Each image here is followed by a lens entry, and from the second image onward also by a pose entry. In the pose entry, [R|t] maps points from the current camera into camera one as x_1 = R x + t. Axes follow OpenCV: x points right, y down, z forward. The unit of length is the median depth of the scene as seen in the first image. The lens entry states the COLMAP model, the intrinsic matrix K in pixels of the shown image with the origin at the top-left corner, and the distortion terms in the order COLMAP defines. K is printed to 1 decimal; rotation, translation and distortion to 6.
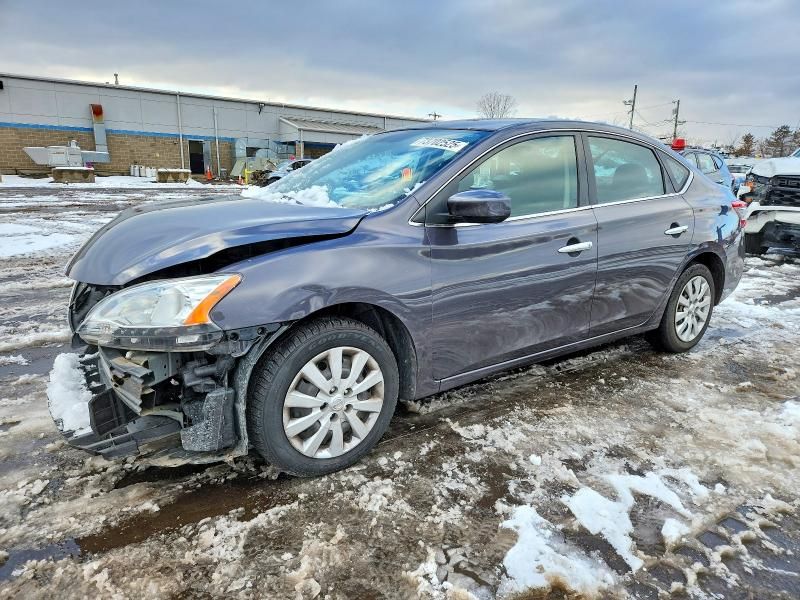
lens RADIAL K [[634.3, 0, 386.6], [0, 634.3, 302.5], [0, 0, 1]] dist [0.007360, 0.005224]
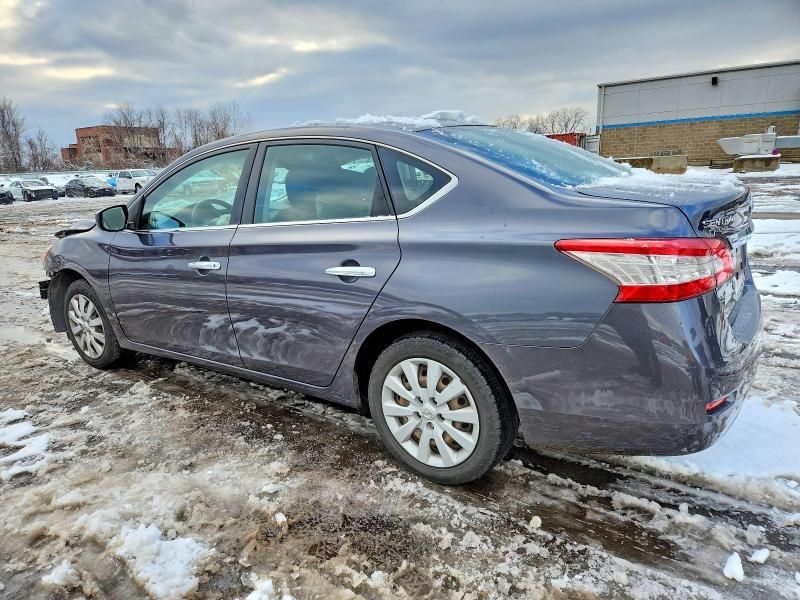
lens RADIAL K [[634.3, 0, 386.6], [0, 634.3, 302.5], [0, 0, 1]] dist [0.007360, 0.005224]
pose [[0.170224, 0.167964, -0.970985, 0.858030], [-0.141631, 0.979305, 0.144574, -0.135045], [0.975174, 0.112911, 0.190491, 0.722017]]
